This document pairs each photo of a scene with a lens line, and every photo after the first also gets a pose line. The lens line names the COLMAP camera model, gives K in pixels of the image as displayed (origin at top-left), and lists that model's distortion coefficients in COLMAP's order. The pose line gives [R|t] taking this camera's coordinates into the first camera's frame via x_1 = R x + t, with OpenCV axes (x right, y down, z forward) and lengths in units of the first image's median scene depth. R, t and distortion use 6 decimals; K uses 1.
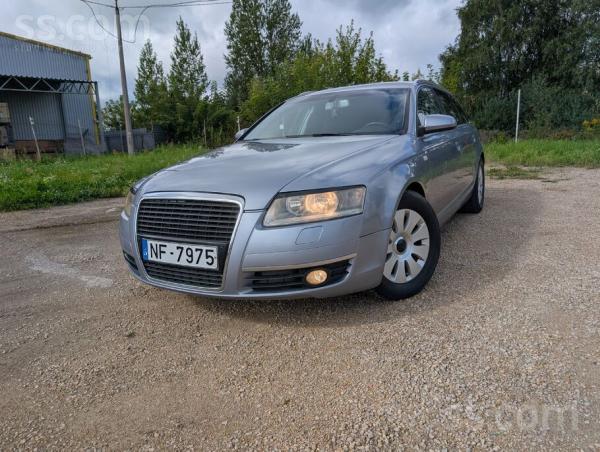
lens RADIAL K [[445.5, 0, 299.5], [0, 445.5, 211.7], [0, 0, 1]] dist [0.007597, 0.002875]
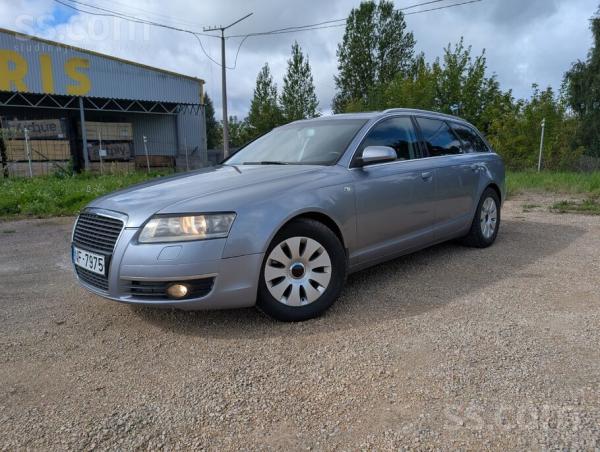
lens RADIAL K [[444.5, 0, 300.0], [0, 444.5, 226.0], [0, 0, 1]] dist [0.006081, -0.001106]
pose [[0.964520, 0.065087, -0.255862, 0.067996], [-0.067477, 0.997721, -0.000564, -0.004090], [0.255242, 0.017809, 0.966713, -0.002312]]
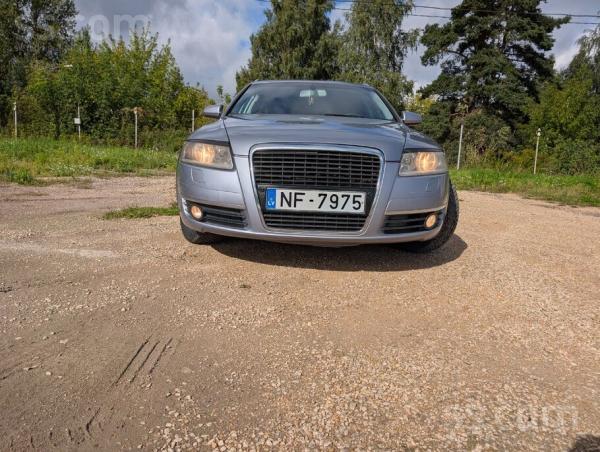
lens RADIAL K [[448.2, 0, 293.1], [0, 448.2, 226.0], [0, 0, 1]] dist [0.036040, -0.002094]
pose [[0.875749, 0.006054, 0.482728, -0.096623], [-0.001334, 0.999948, -0.010121, 0.019007], [-0.482765, 0.008220, 0.875712, 0.011956]]
